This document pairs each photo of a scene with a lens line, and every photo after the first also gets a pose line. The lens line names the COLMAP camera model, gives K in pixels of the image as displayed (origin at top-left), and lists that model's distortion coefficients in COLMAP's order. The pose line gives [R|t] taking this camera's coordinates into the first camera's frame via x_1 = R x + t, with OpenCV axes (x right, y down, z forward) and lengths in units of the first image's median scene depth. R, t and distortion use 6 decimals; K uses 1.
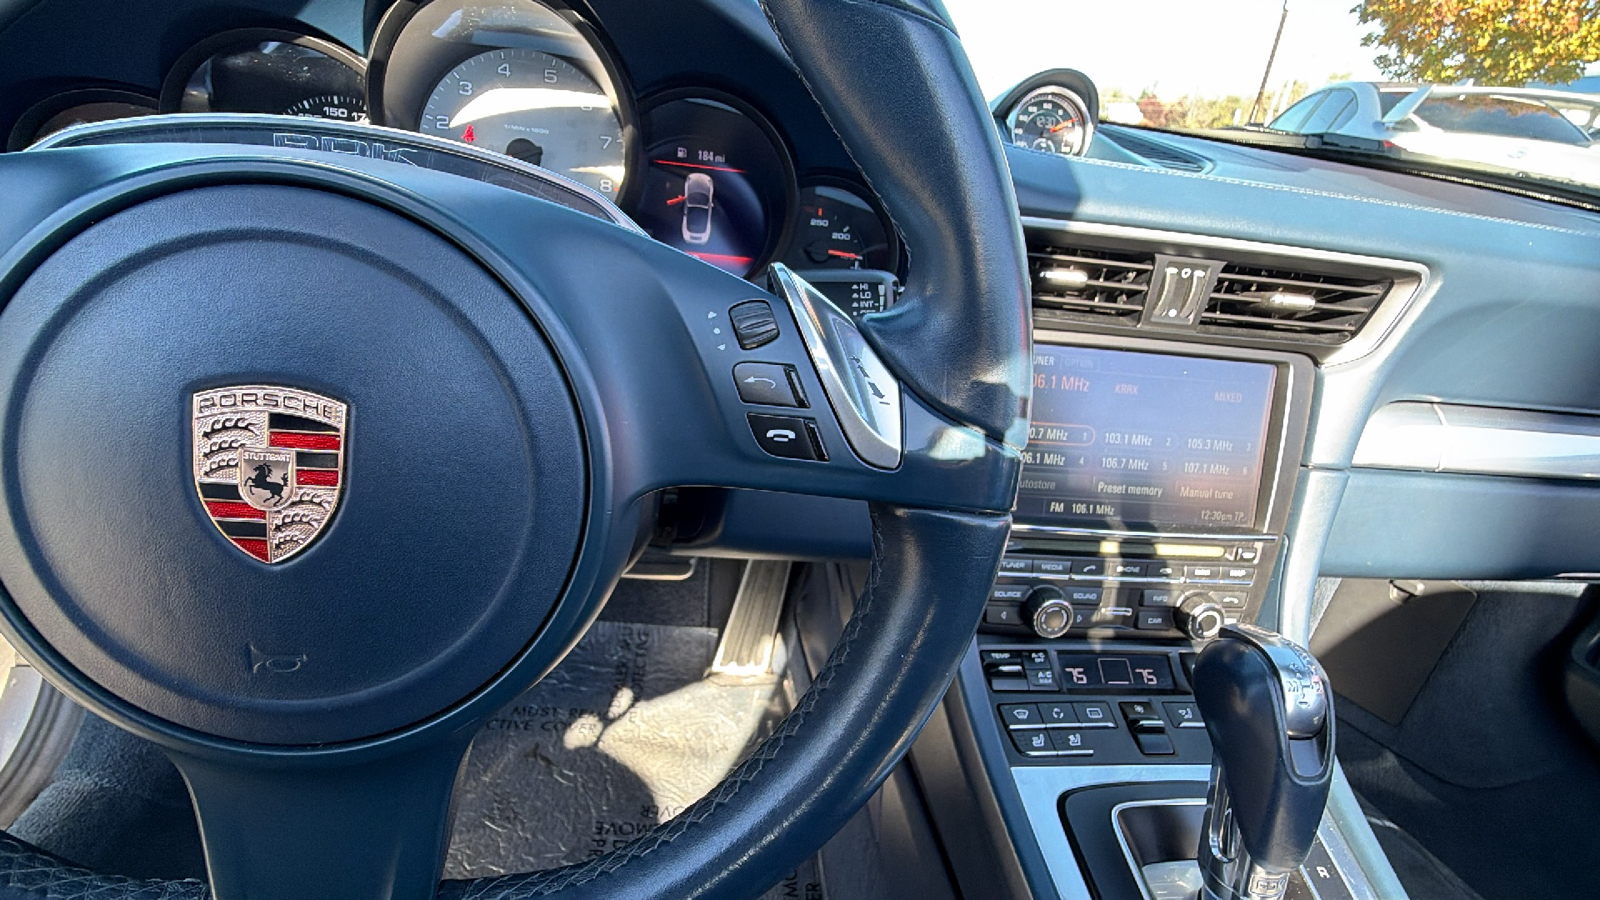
lens RADIAL K [[734.5, 0, 801.7], [0, 734.5, 446.9], [0, 0, 1]] dist [0.000285, -0.000159]
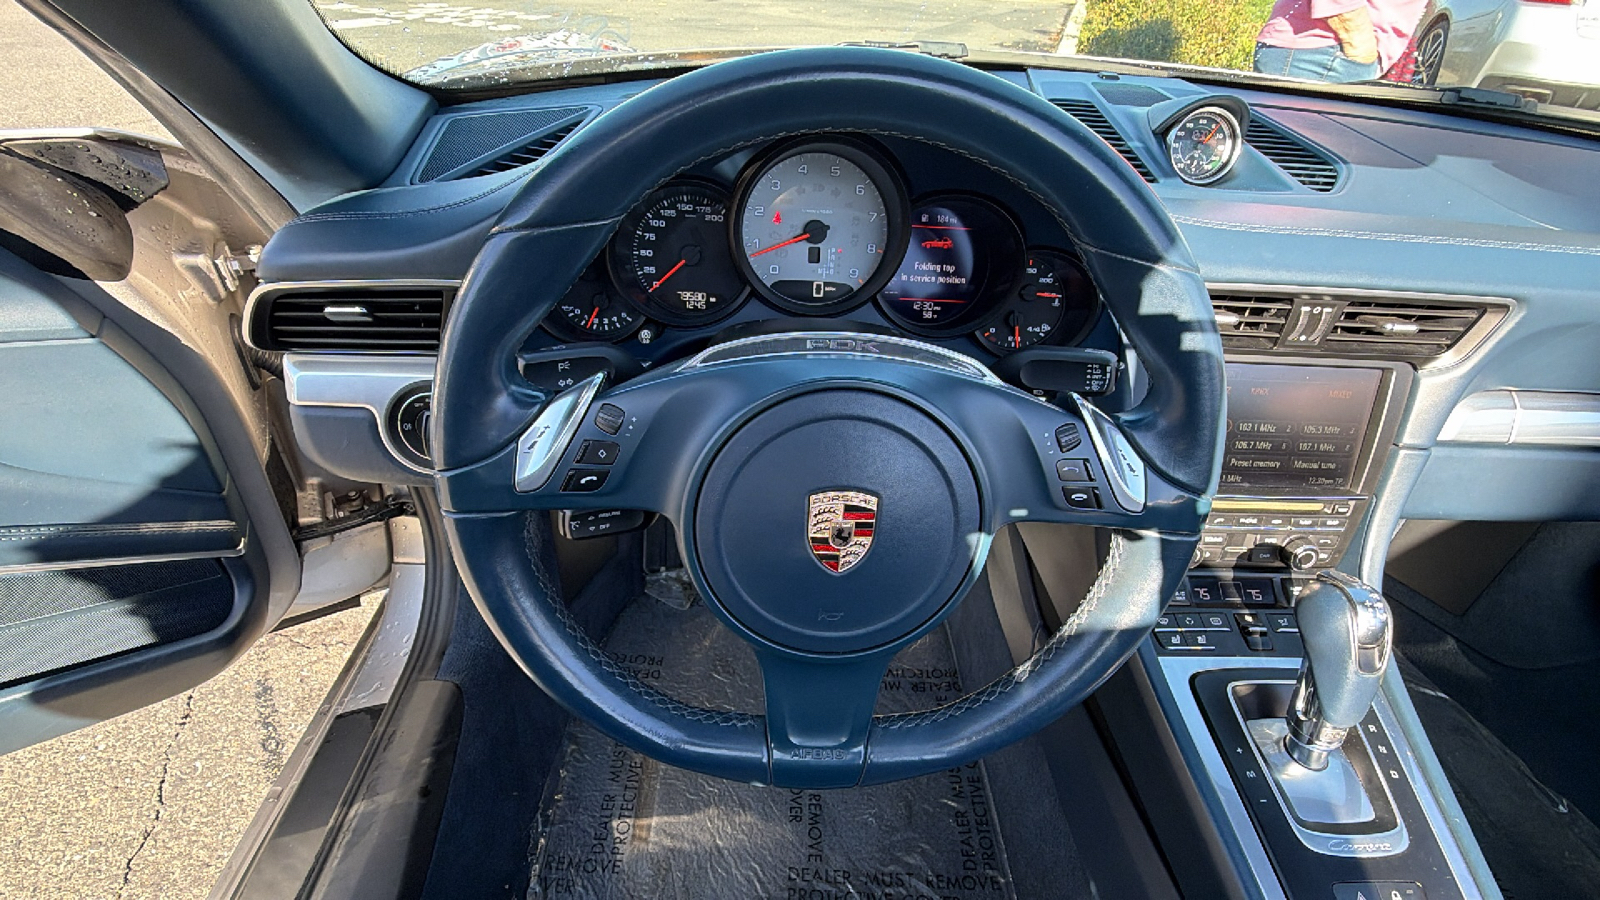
lens RADIAL K [[734.5, 0, 801.7], [0, 734.5, 446.9], [0, 0, 1]] dist [0.000285, -0.000159]
pose [[0.996036, -0.001042, -0.088947, -0.278719], [0.016652, 0.984438, 0.174940, -0.236670], [0.087381, -0.175727, 0.980553, -0.413576]]
